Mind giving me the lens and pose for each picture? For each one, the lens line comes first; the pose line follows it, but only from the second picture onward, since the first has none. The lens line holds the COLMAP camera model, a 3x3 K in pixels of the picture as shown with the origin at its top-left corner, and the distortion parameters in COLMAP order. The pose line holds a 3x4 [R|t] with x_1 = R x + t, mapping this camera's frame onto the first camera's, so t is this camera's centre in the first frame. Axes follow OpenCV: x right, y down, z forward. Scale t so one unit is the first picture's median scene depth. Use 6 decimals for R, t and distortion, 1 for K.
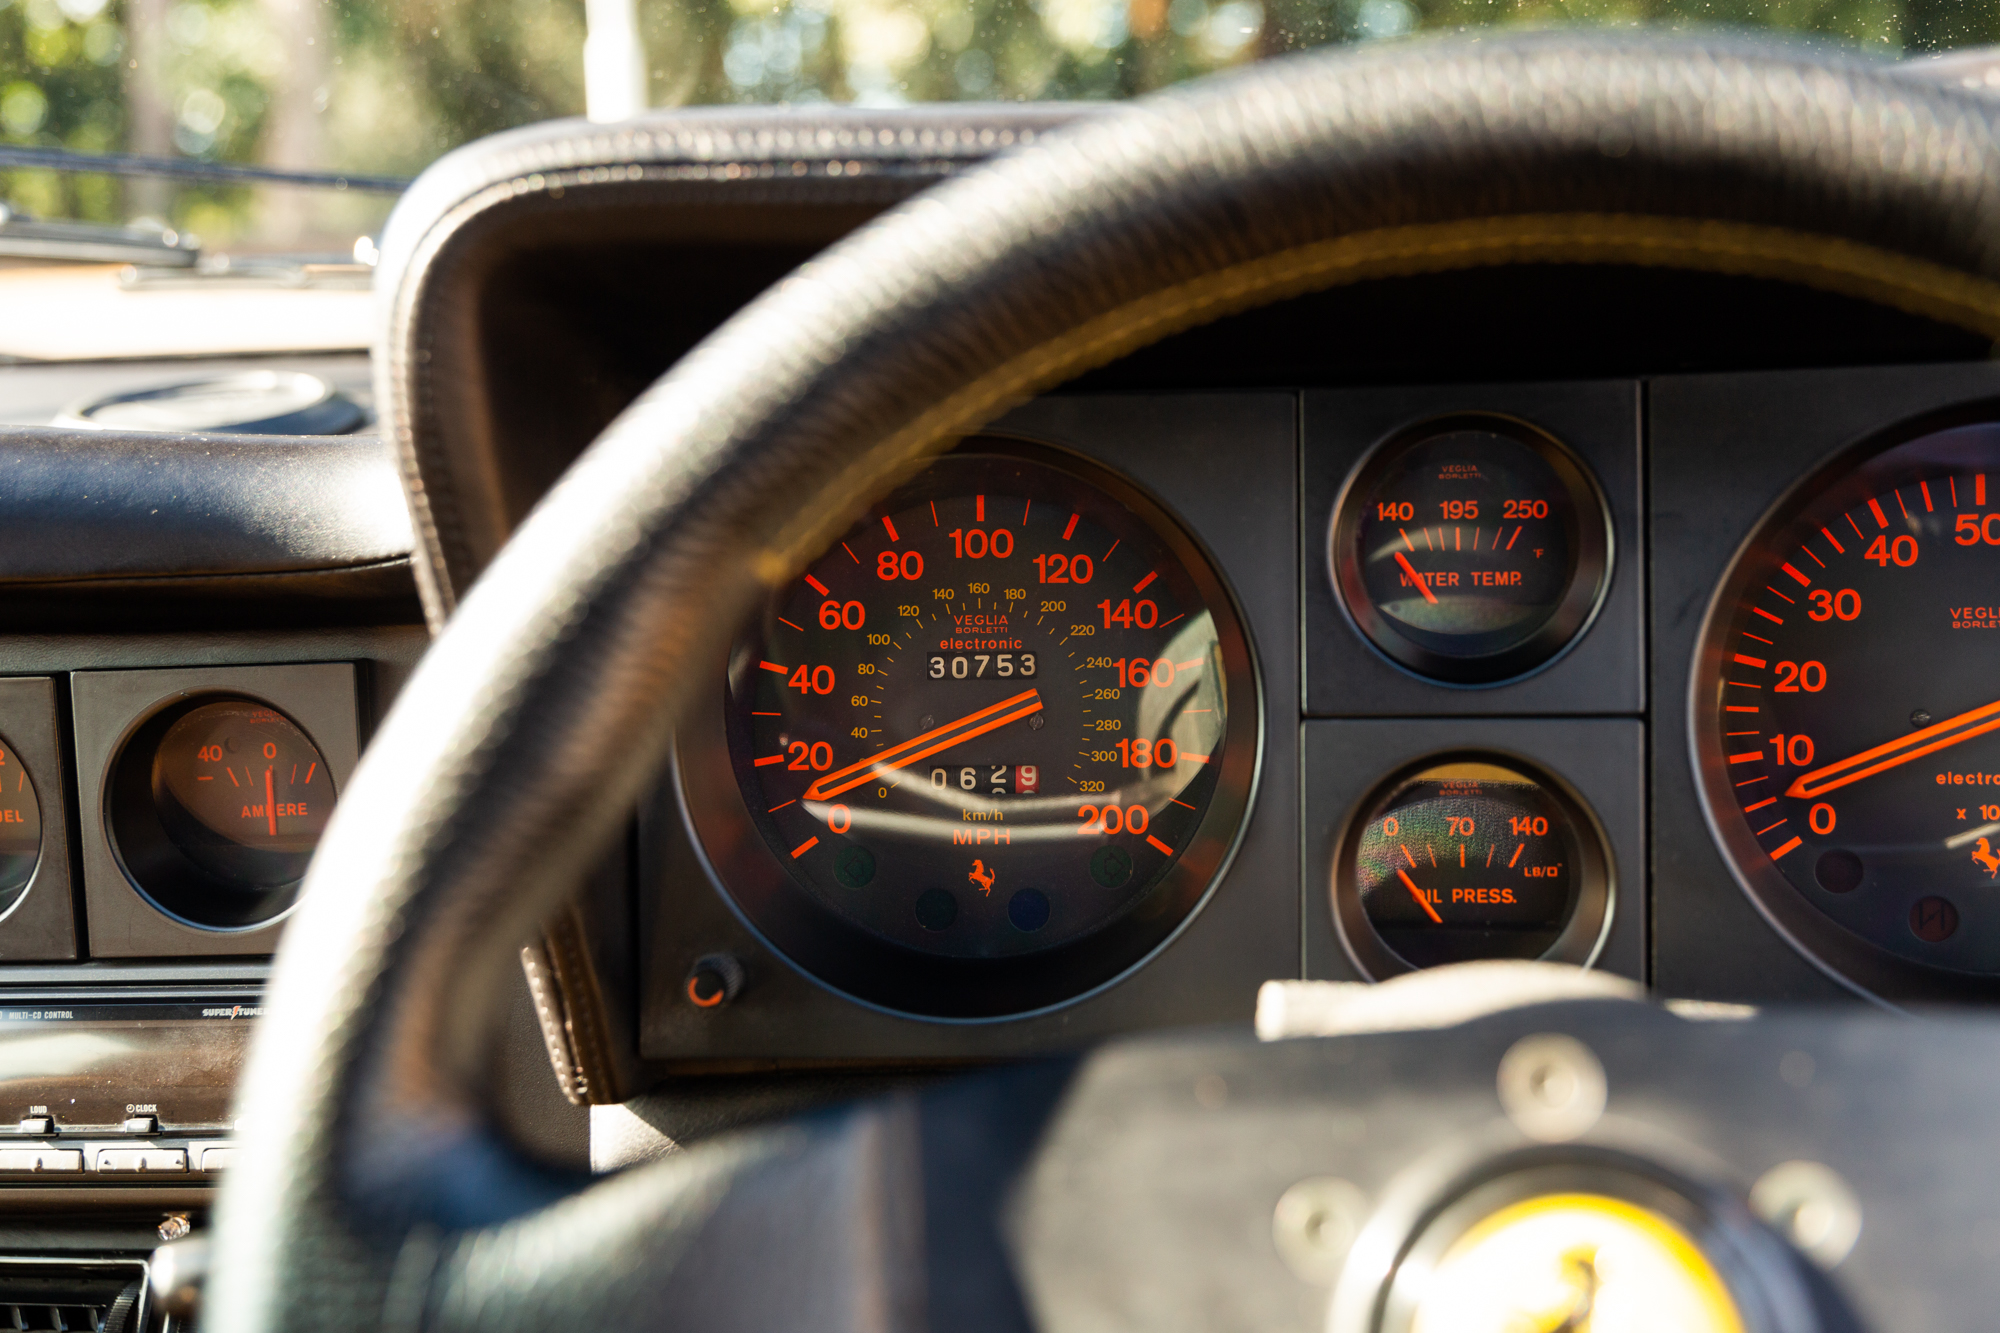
lens RADIAL K [[2439.4, 0, 1000.0], [0, 2439.4, 666.5], [0, 0, 1]] dist [-0.099139, -0.000221]
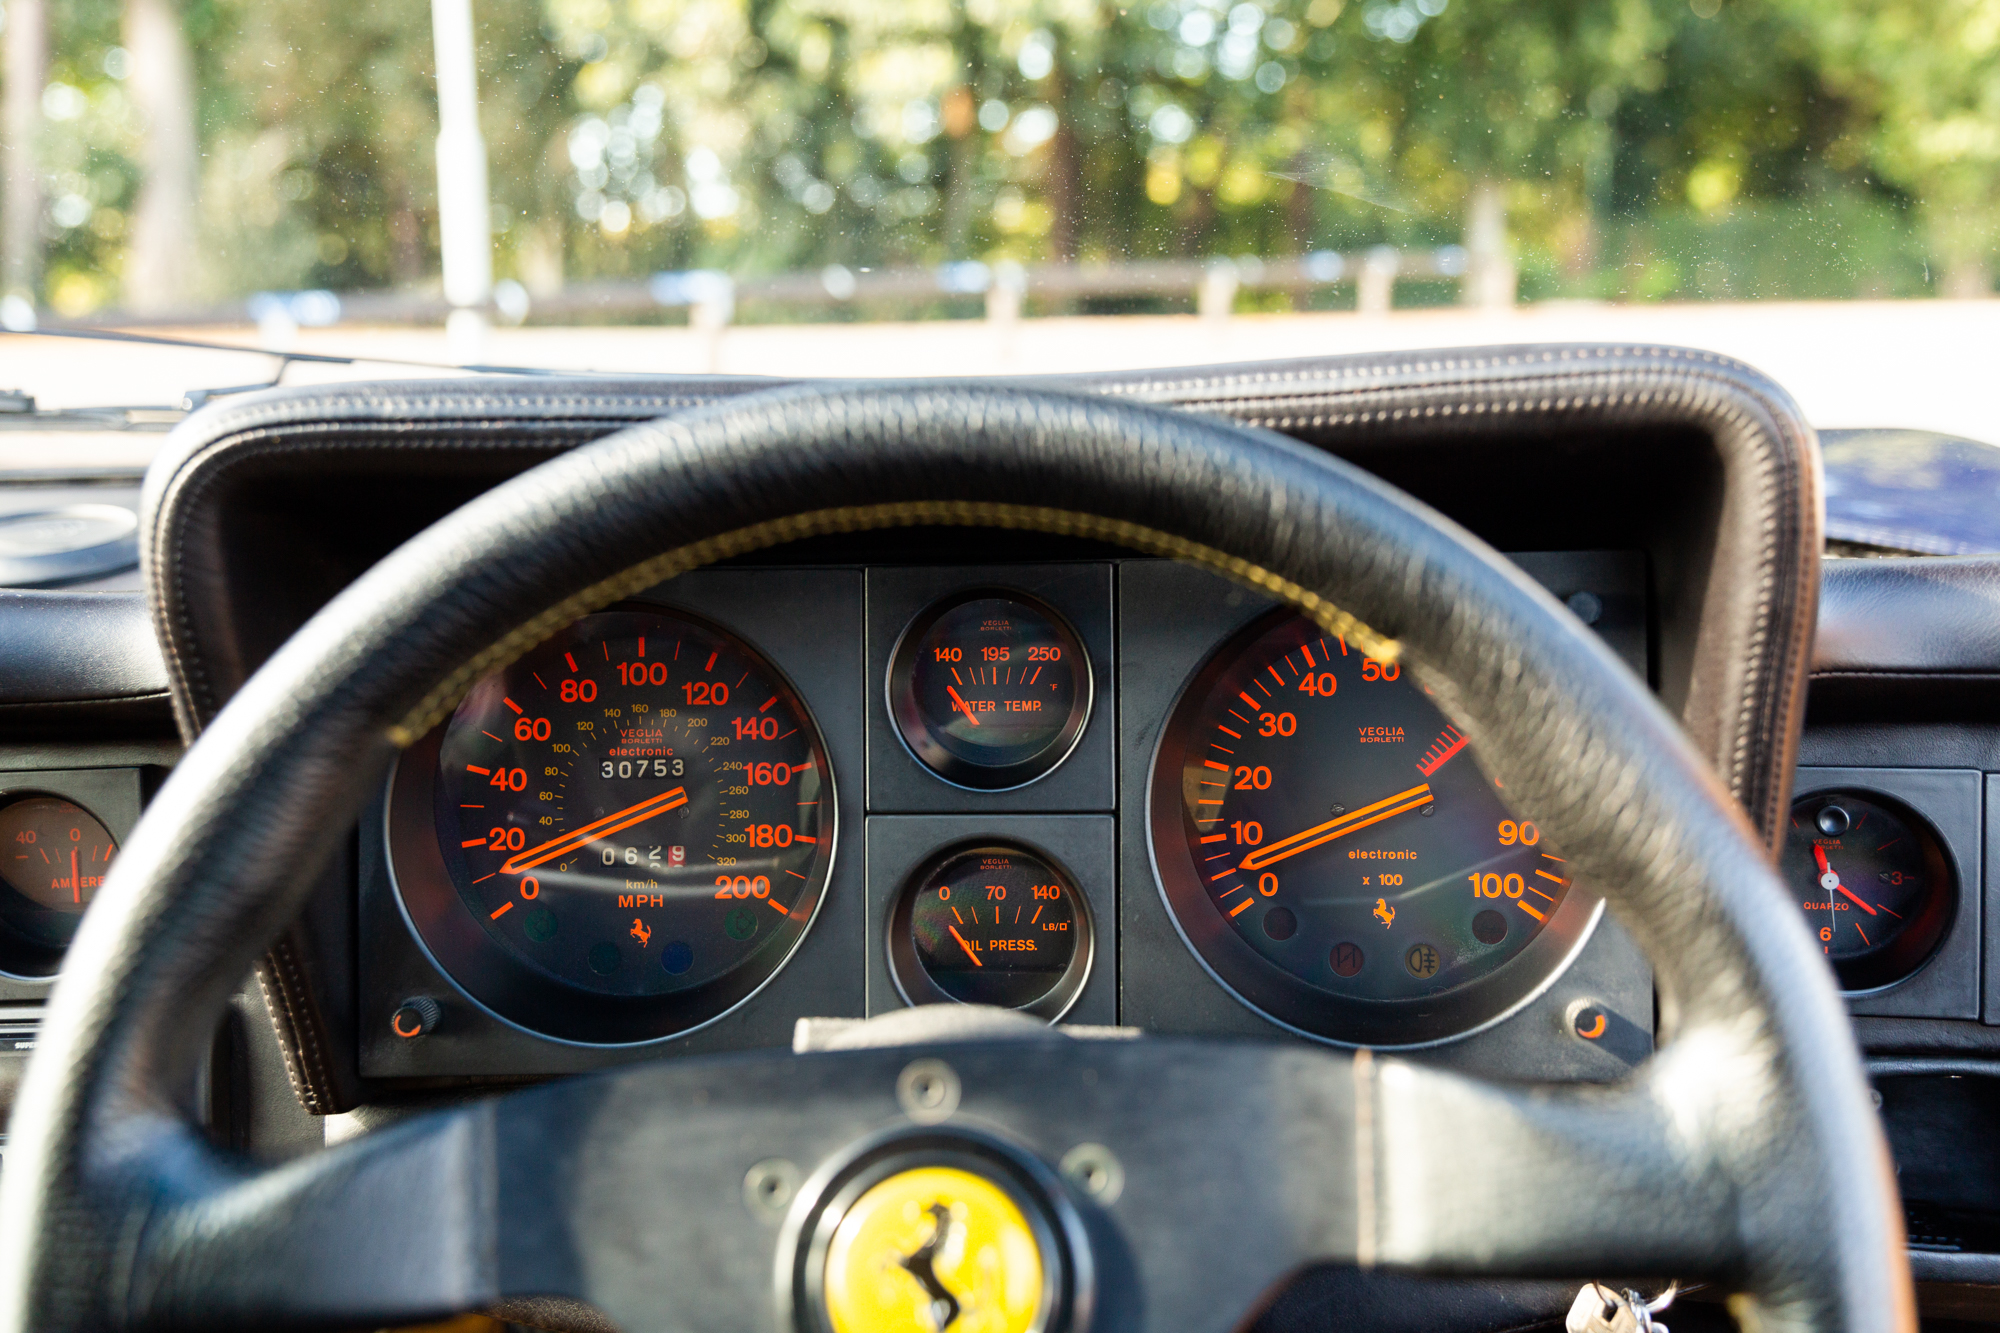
lens RADIAL K [[2054.3, 0, 1000.1], [0, 2054.3, 638.9], [0, 0, 1]] dist [-0.104707, 0.033743]
pose [[0.992494, 0.004612, 0.122206, 0.054448], [0.001205, 0.998871, -0.047486, -0.019383], [-0.122287, 0.047277, 0.991368, -0.115995]]
